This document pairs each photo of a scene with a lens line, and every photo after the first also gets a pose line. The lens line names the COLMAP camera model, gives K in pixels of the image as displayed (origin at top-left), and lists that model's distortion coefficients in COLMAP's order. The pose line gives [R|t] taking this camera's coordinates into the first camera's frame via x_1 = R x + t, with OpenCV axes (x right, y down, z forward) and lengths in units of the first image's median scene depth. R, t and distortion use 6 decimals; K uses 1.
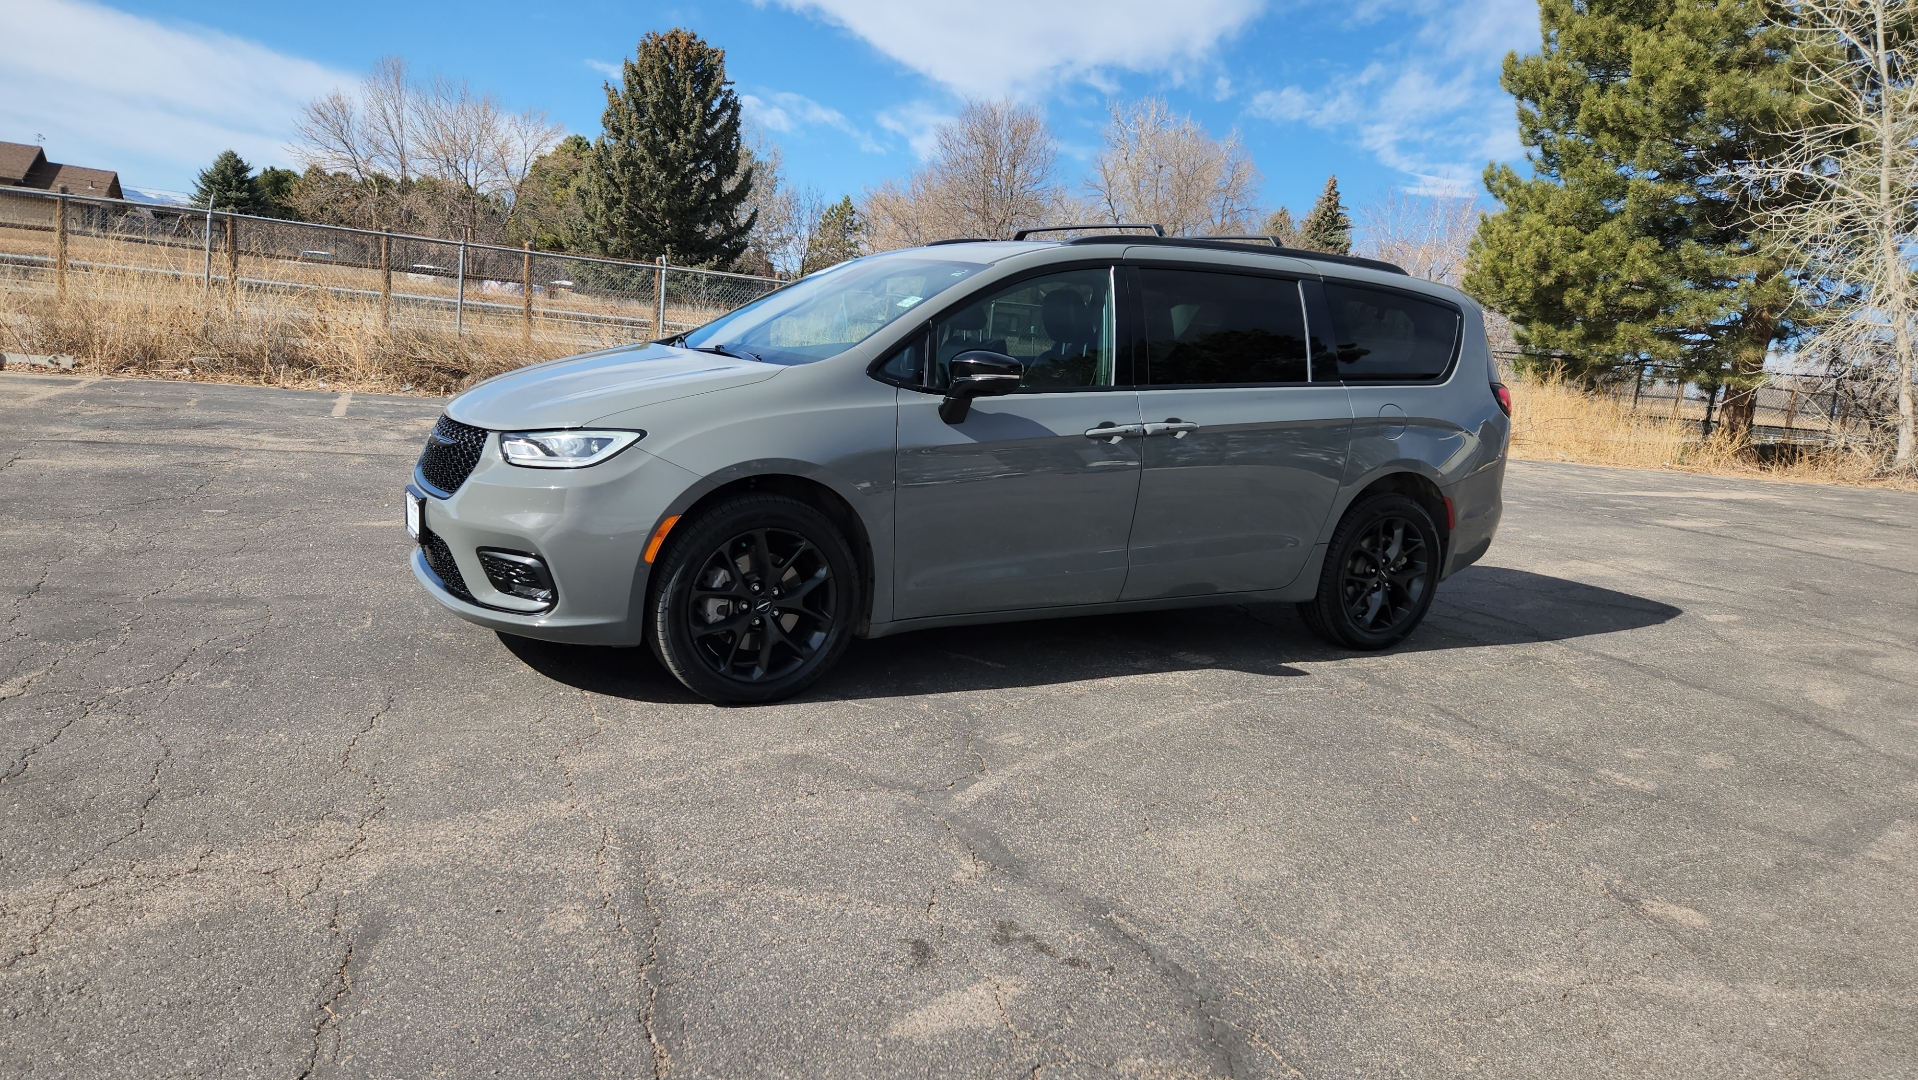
lens RADIAL K [[1279.6, 0, 923.8], [0, 1279.6, 541.9], [0, 0, 1]] dist [0.068289, -0.055442]
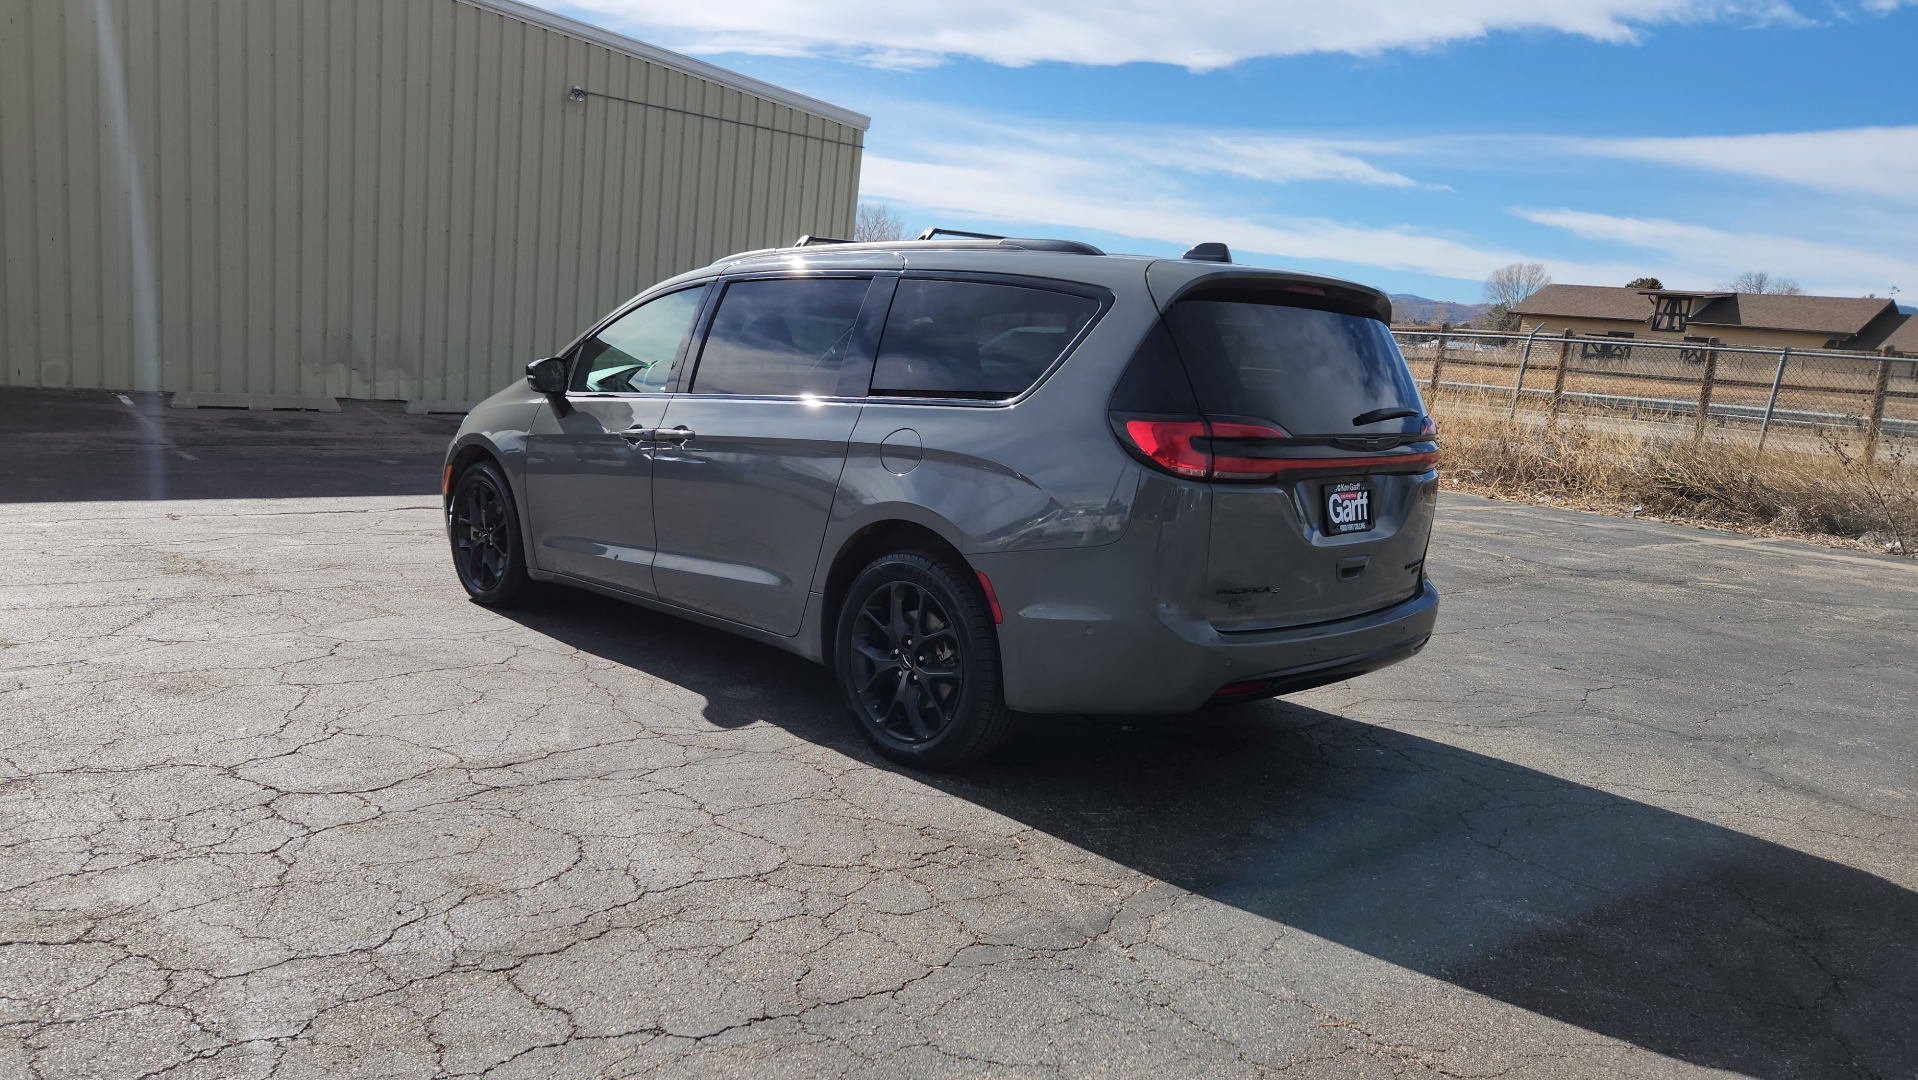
lens RADIAL K [[1281.1, 0, 918.6], [0, 1281.1, 542.7], [0, 0, 1]] dist [0.073099, -0.058020]
pose [[0.257438, 0.082035, -0.962806, 0.091414], [-0.199827, 0.979371, 0.030016, -0.005497], [0.945407, 0.184668, 0.268520, 0.069070]]
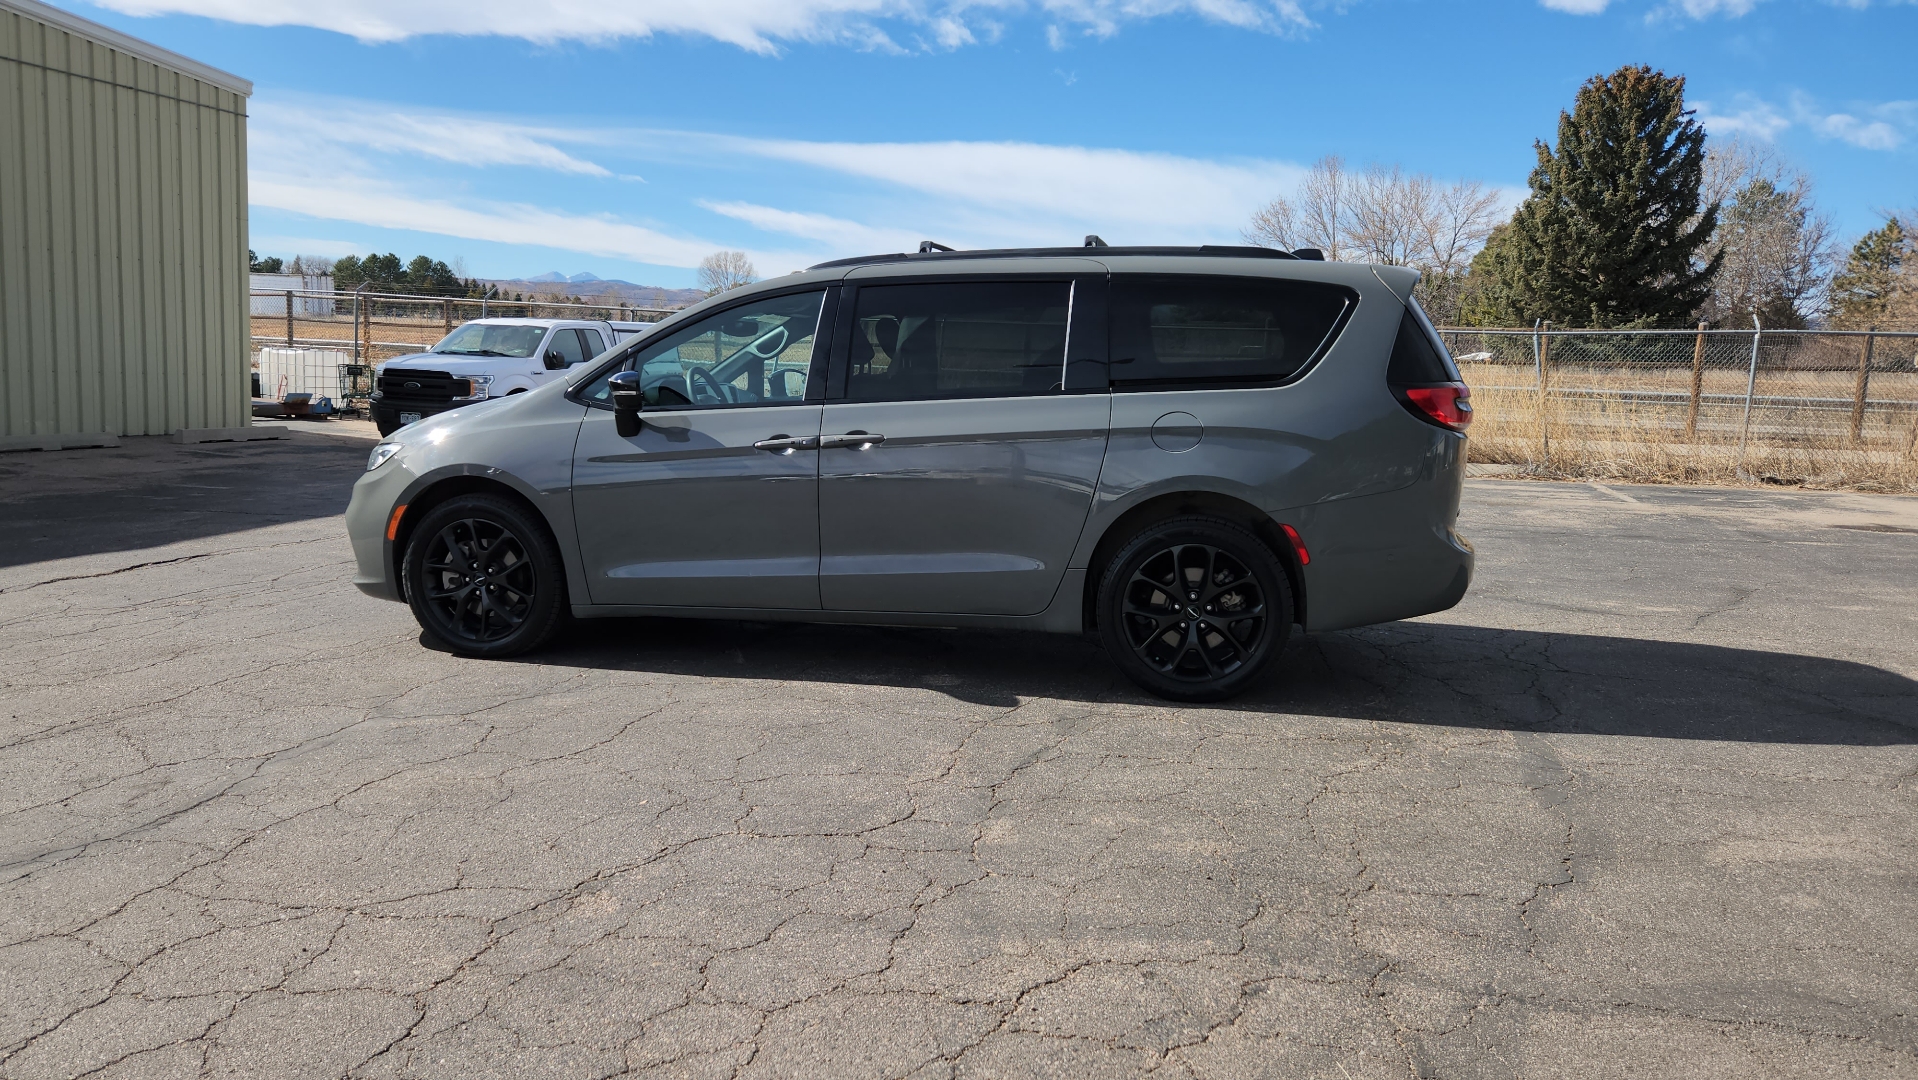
lens RADIAL K [[1281.1, 0, 915.4], [0, 1281.1, 543.5], [0, 0, 1]] dist [0.073099, -0.058020]
pose [[0.738189, 0.025715, -0.674104, 0.068185], [-0.068224, 0.996996, -0.036678, 0.002010], [0.671135, 0.073065, 0.737726, 0.021857]]
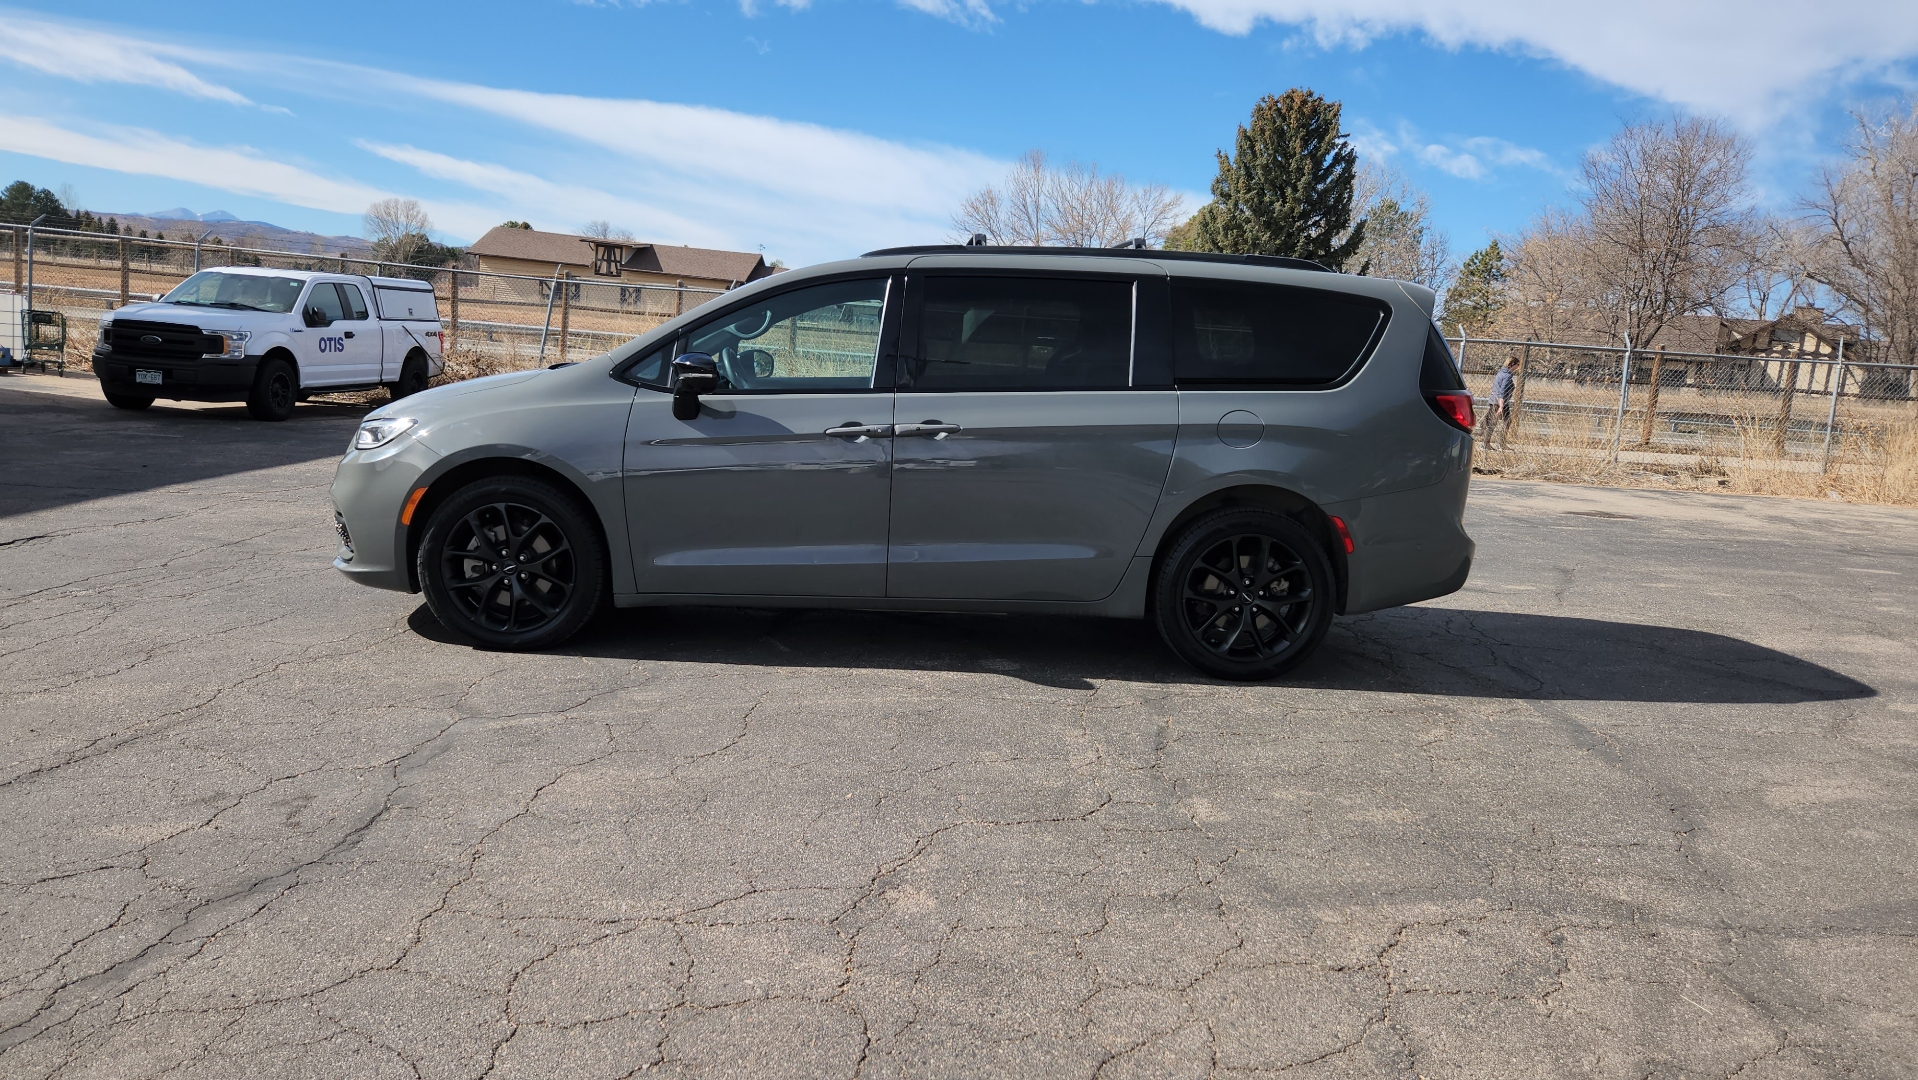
lens RADIAL K [[1281.1, 0, 919.8], [0, 1281.1, 544.9], [0, 0, 1]] dist [0.073099, -0.058020]
pose [[0.877148, 0.040747, -0.478488, 0.050720], [-0.063218, 0.997520, -0.030943, 0.002653], [0.476041, 0.057391, 0.877549, 0.007818]]
